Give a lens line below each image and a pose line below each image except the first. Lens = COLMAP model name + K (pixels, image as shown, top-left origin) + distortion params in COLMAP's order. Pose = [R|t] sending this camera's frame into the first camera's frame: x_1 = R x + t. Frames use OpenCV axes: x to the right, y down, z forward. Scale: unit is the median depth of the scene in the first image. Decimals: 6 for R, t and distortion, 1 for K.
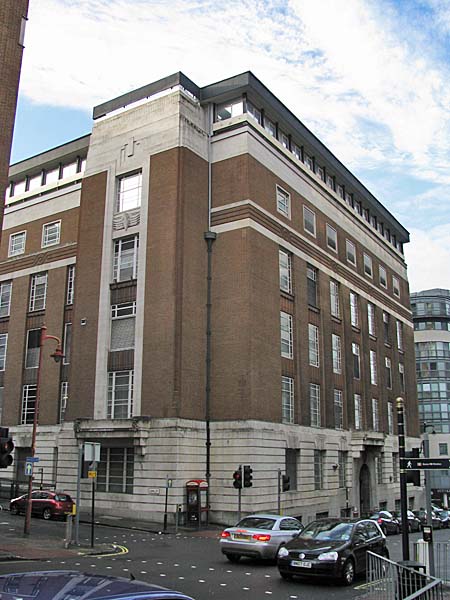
lens RADIAL K [[627.7, 0, 225.0], [0, 627.7, 300.0], [0, 0, 1]] dist [-0.238443, 0.324395]
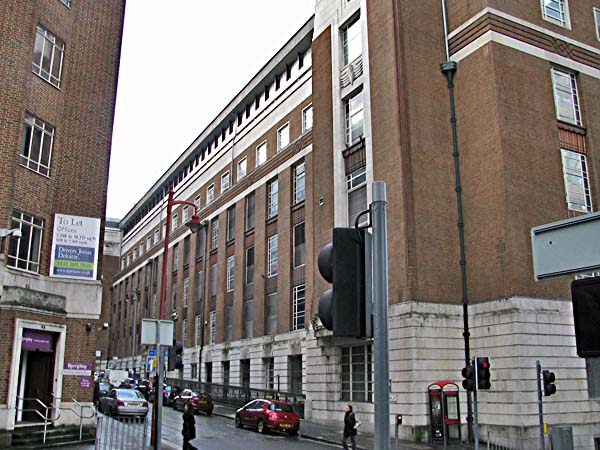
lens RADIAL K [[627.7, 0, 300.0], [0, 627.7, 225.0], [0, 0, 1]] dist [-0.238443, 0.324395]
pose [[0.866495, -0.125318, -0.483199, 0.168991], [0.129439, 0.991273, -0.024972, 0.091668], [0.482111, -0.040907, 0.875155, 0.254947]]
